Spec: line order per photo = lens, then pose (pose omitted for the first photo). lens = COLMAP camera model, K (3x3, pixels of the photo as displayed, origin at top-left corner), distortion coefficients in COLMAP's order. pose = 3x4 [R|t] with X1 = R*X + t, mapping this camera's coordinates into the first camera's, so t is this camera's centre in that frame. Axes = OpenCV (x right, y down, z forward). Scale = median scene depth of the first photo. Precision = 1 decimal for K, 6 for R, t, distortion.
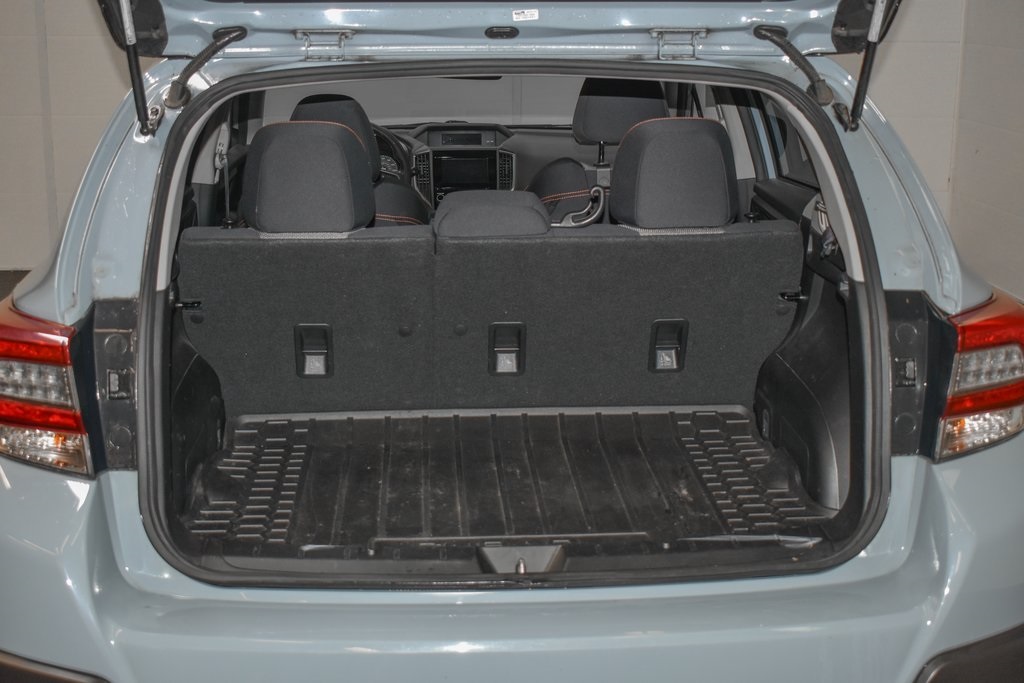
lens RADIAL K [[1426.5, 0, 510.2], [0, 1426.5, 346.1], [0, 0, 1]] dist [-0.009985, 0.000000]
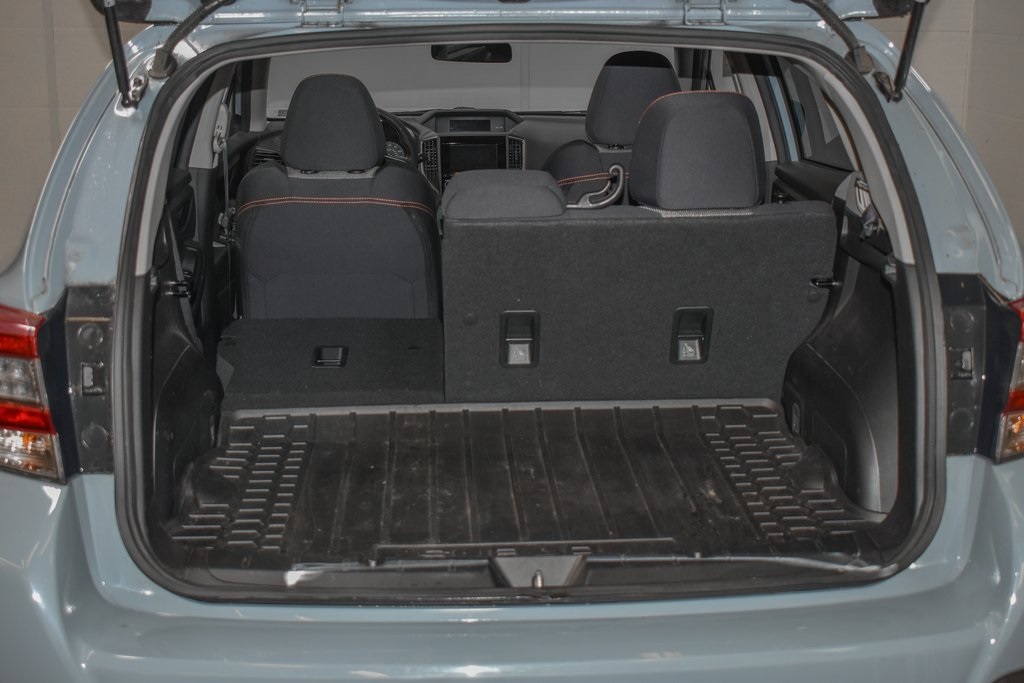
lens RADIAL K [[1208.8, 0, 514.9], [0, 1208.8, 336.3], [0, 0, 1]] dist [0.006016, 0.000000]
pose [[0.999983, -0.002312, 0.005367, -0.010215], [0.002330, 0.999992, -0.003345, 0.002820], [-0.005359, 0.003358, 0.999980, 0.217524]]
